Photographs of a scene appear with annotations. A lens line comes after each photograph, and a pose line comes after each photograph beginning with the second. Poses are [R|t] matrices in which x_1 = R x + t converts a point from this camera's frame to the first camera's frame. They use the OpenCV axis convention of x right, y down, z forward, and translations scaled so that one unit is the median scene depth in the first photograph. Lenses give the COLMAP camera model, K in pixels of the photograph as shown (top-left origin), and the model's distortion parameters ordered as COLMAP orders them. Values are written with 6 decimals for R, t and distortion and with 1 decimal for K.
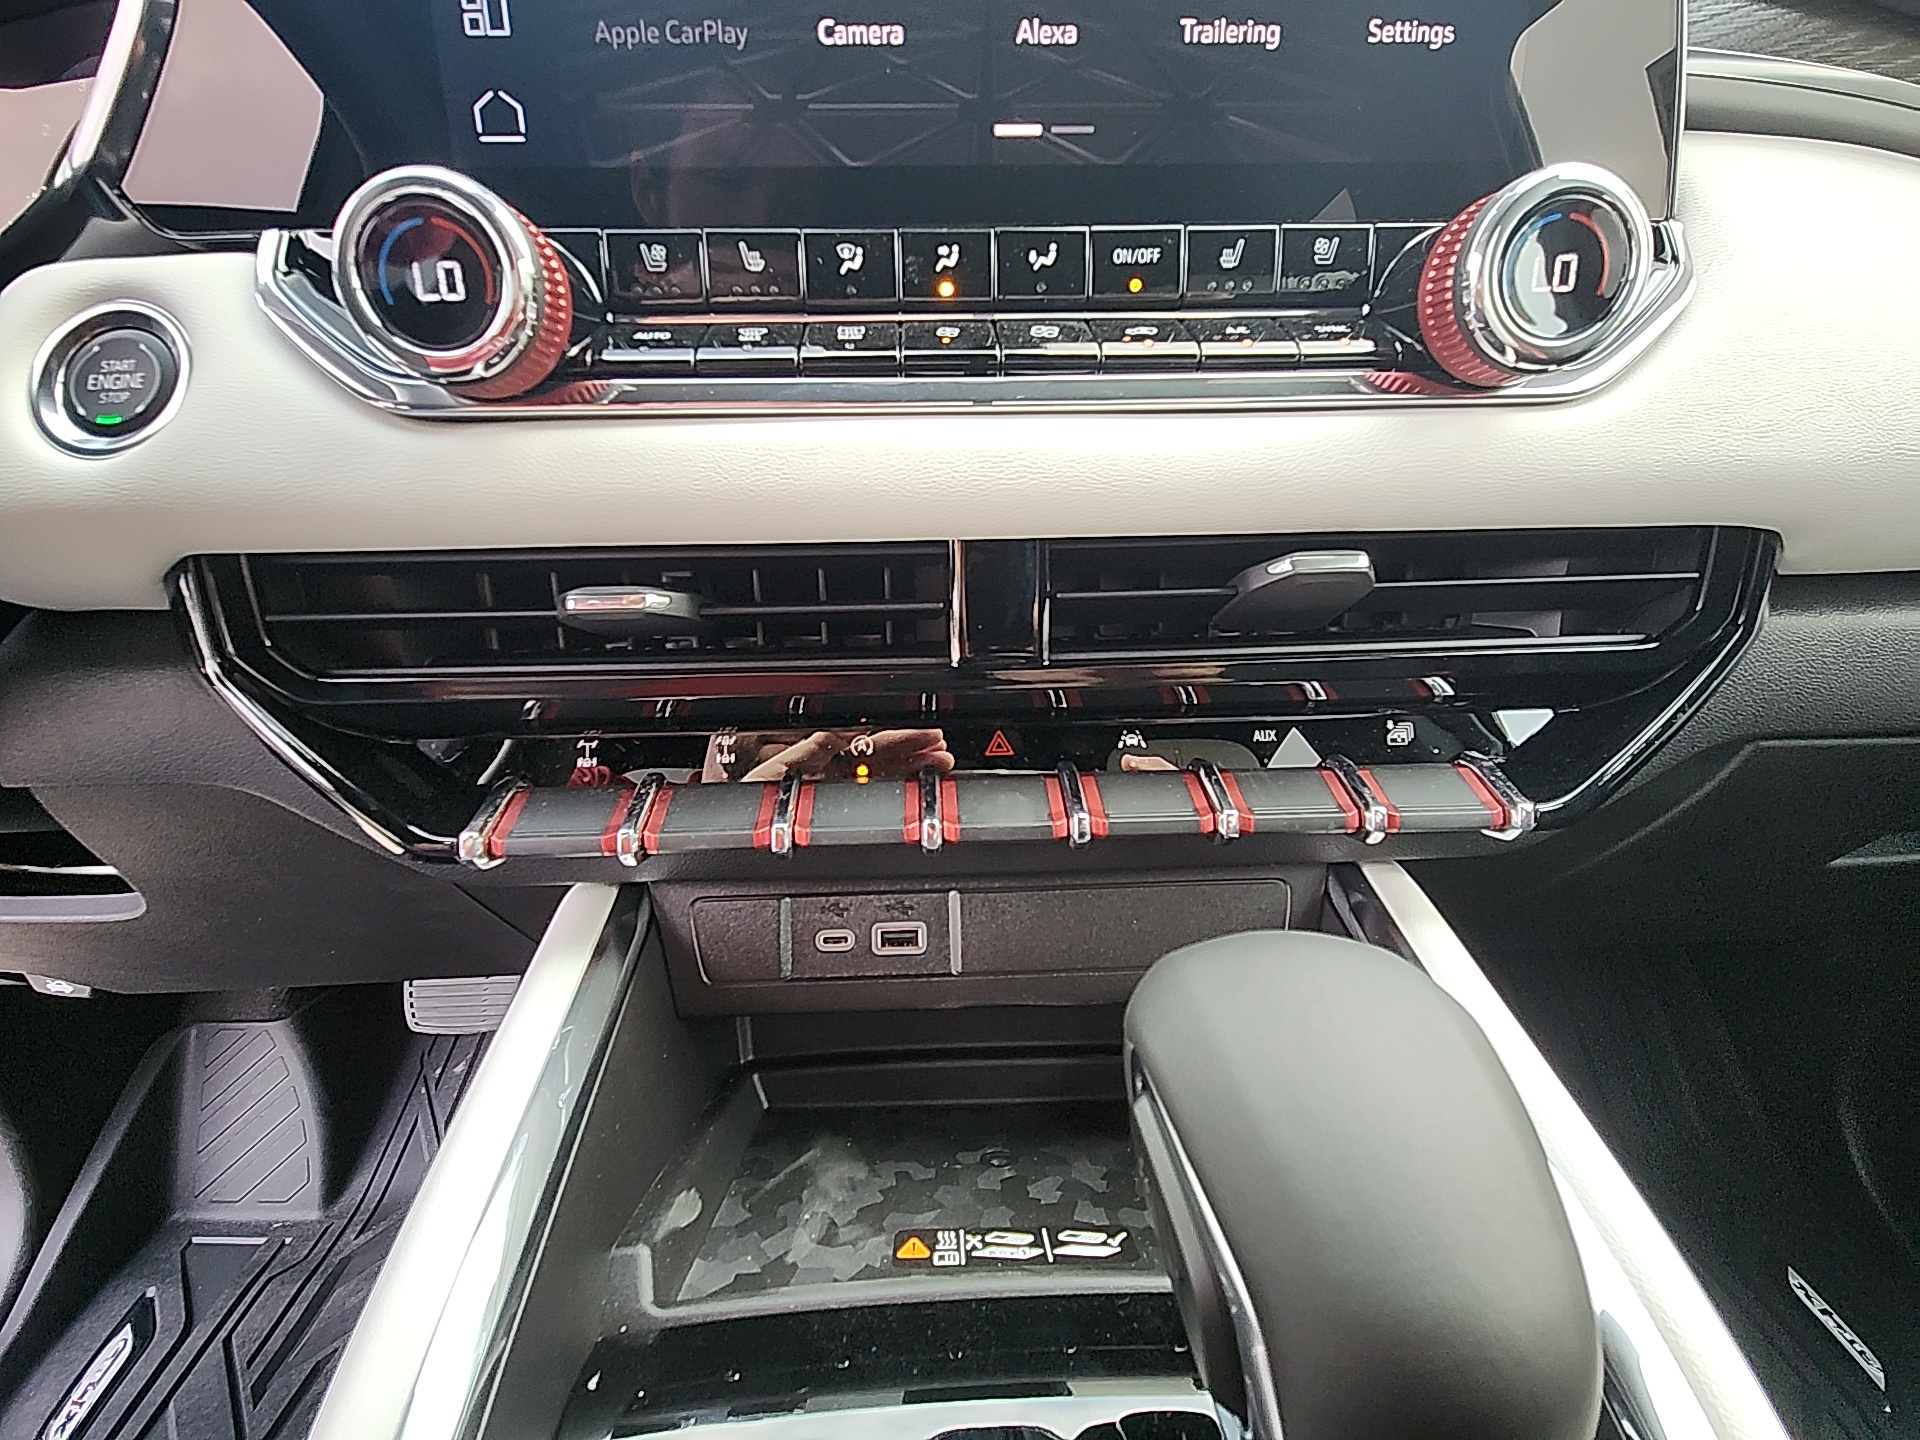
lens RADIAL K [[770.7, 0, 943.8], [0, 770.7, 703.3], [0, 0, 1]] dist [0.008598, -0.006126]
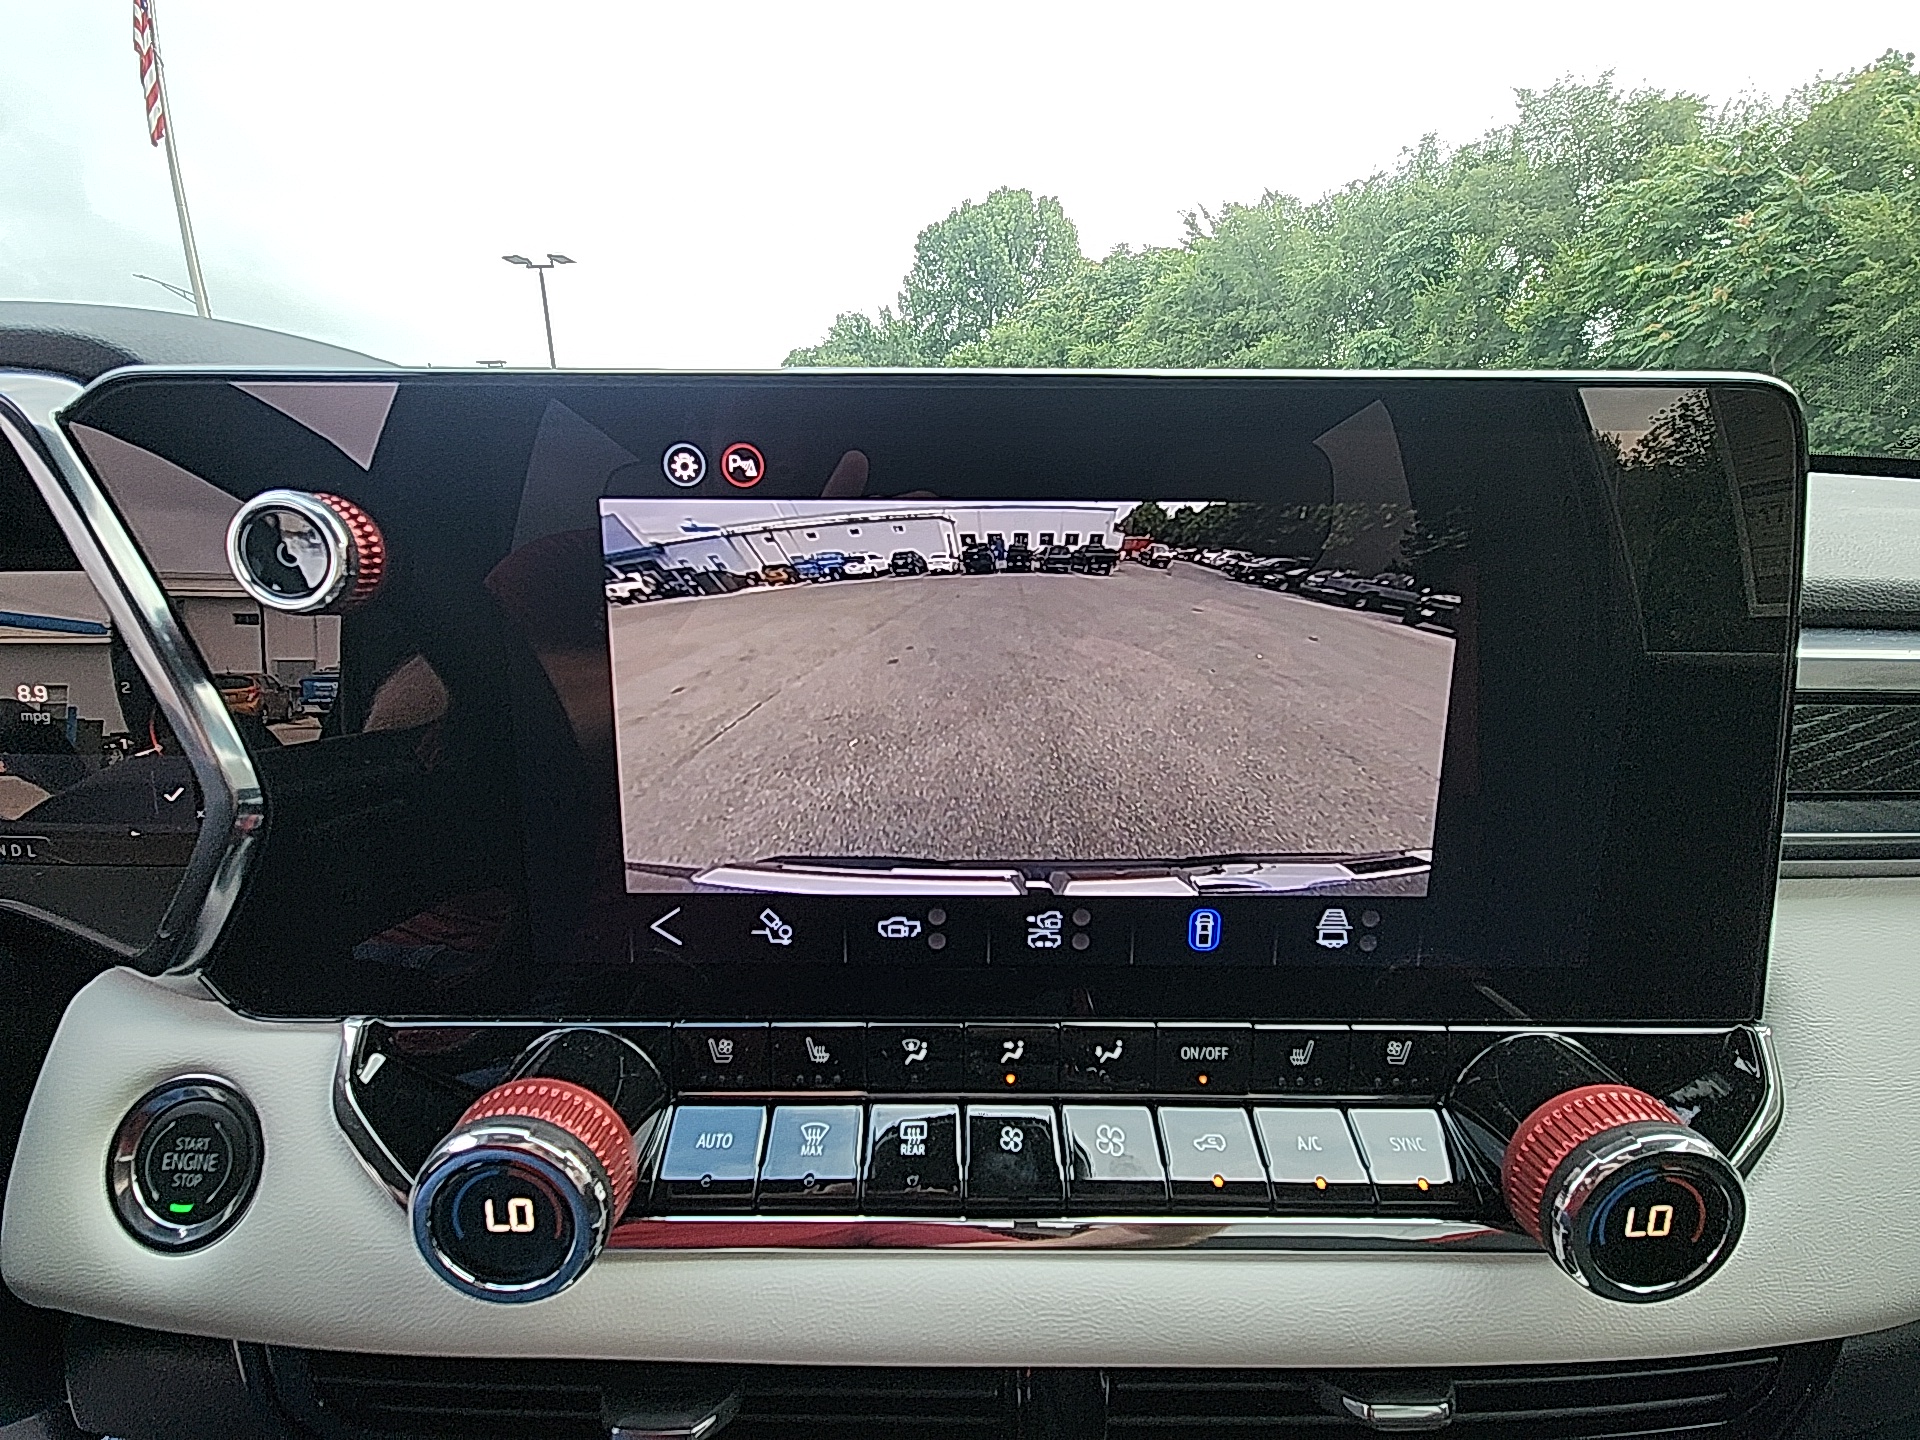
lens RADIAL K [[770.7, 0, 949.6], [0, 770.7, 702.8], [0, 0, 1]] dist [0.008598, -0.006126]
pose [[0.999134, 0.026643, -0.031953, -0.058453], [-0.029434, 0.995477, -0.090331, -0.965227], [0.029401, 0.091193, 0.995399, -0.035811]]
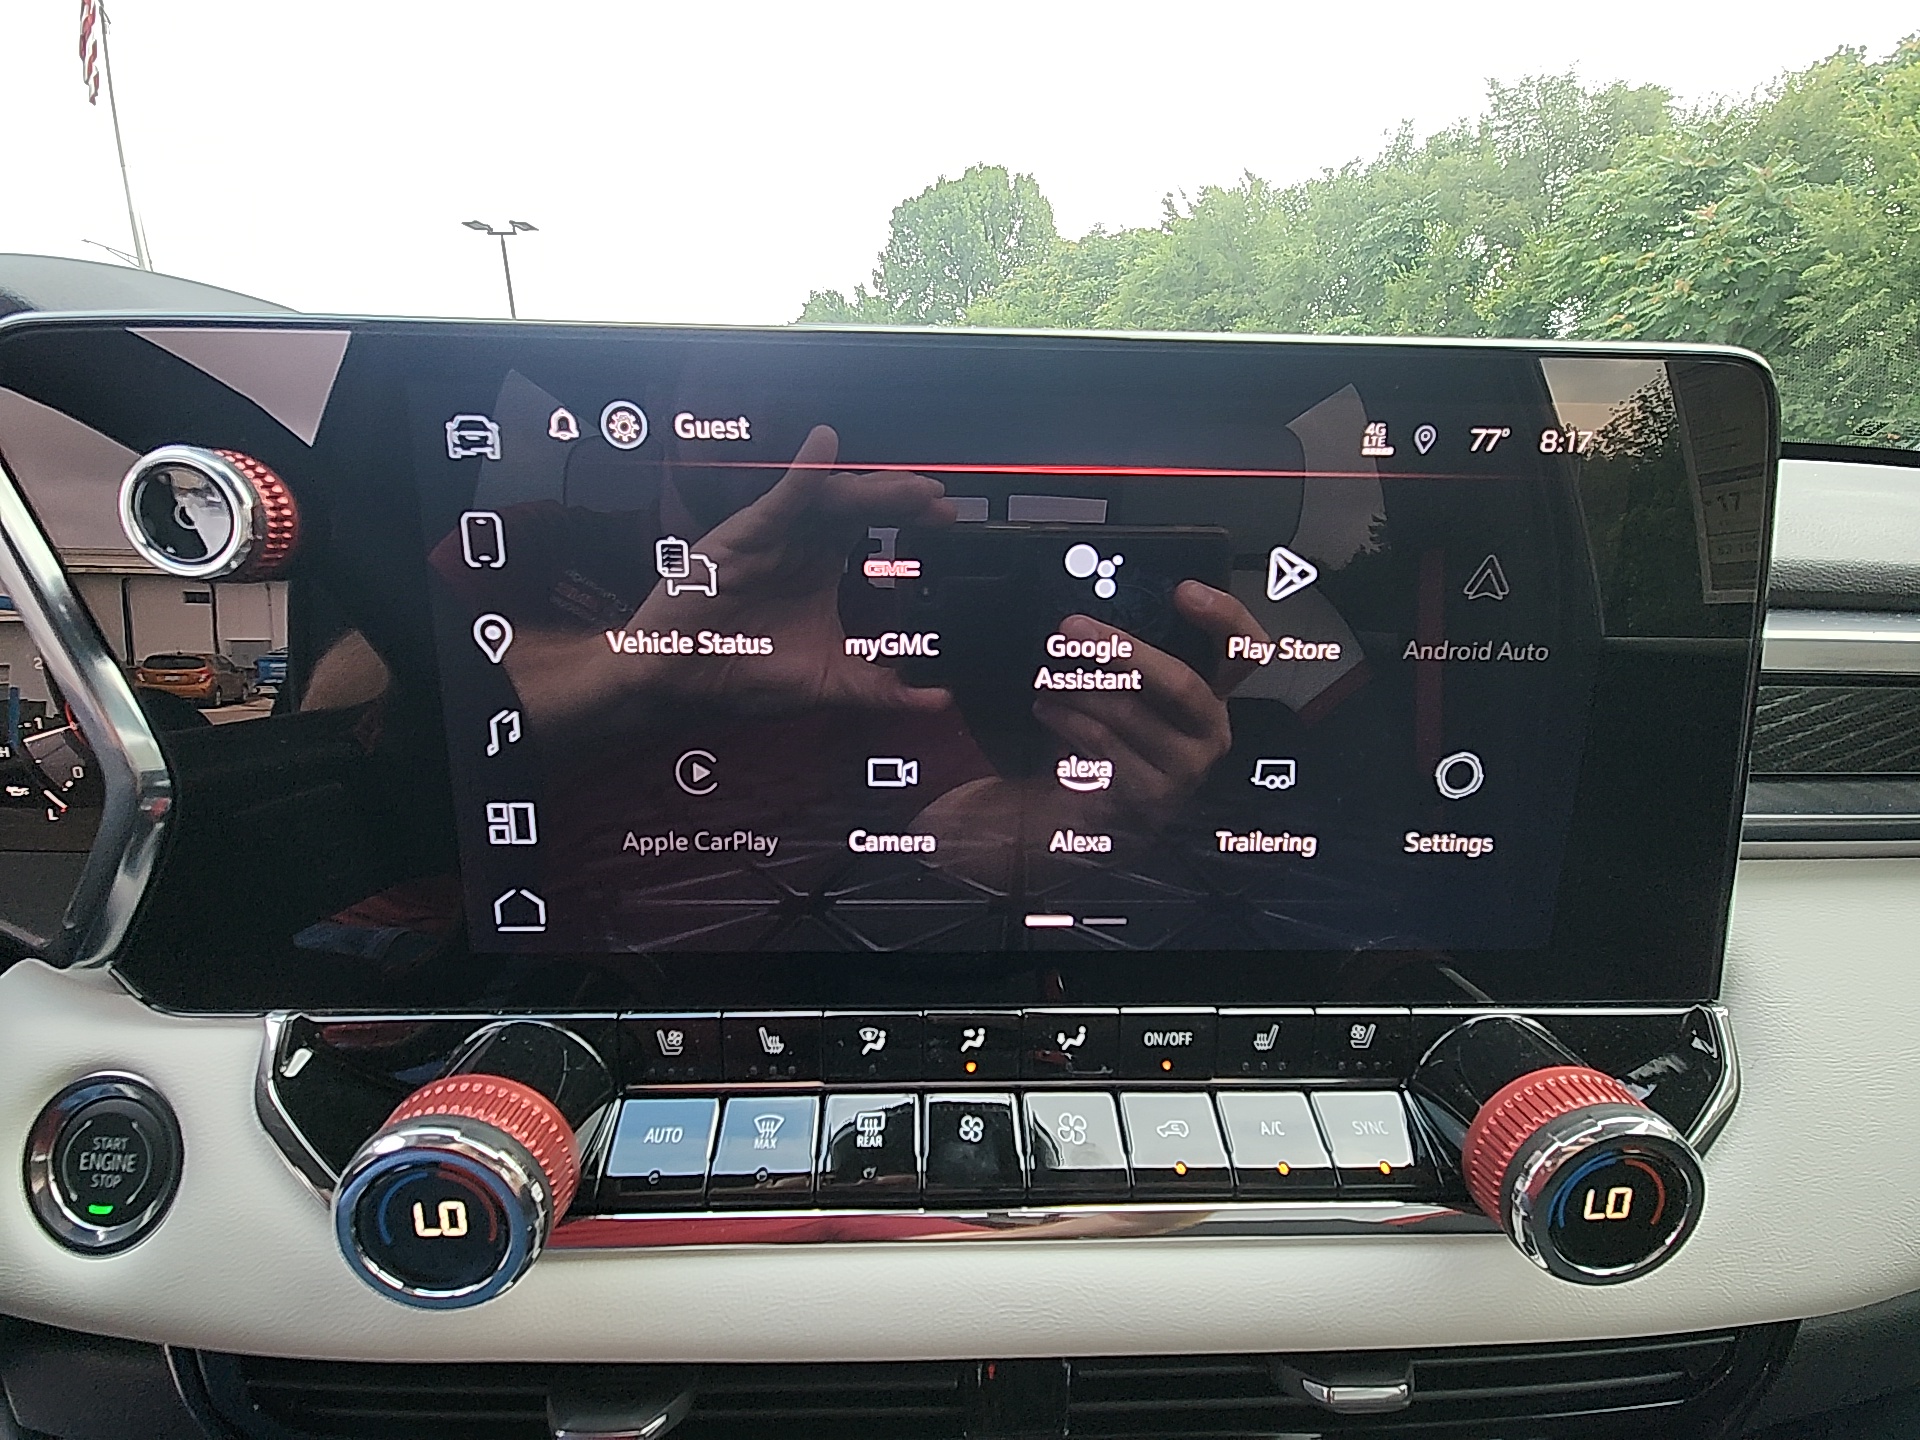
lens RADIAL K [[770.7, 0, 949.0], [0, 770.7, 701.3], [0, 0, 1]] dist [0.008598, -0.006126]
pose [[0.999541, 0.030280, 0.001271, -0.041066], [-0.030112, 0.997007, -0.071209, -0.963293], [-0.003424, 0.071138, 0.997461, 0.003530]]
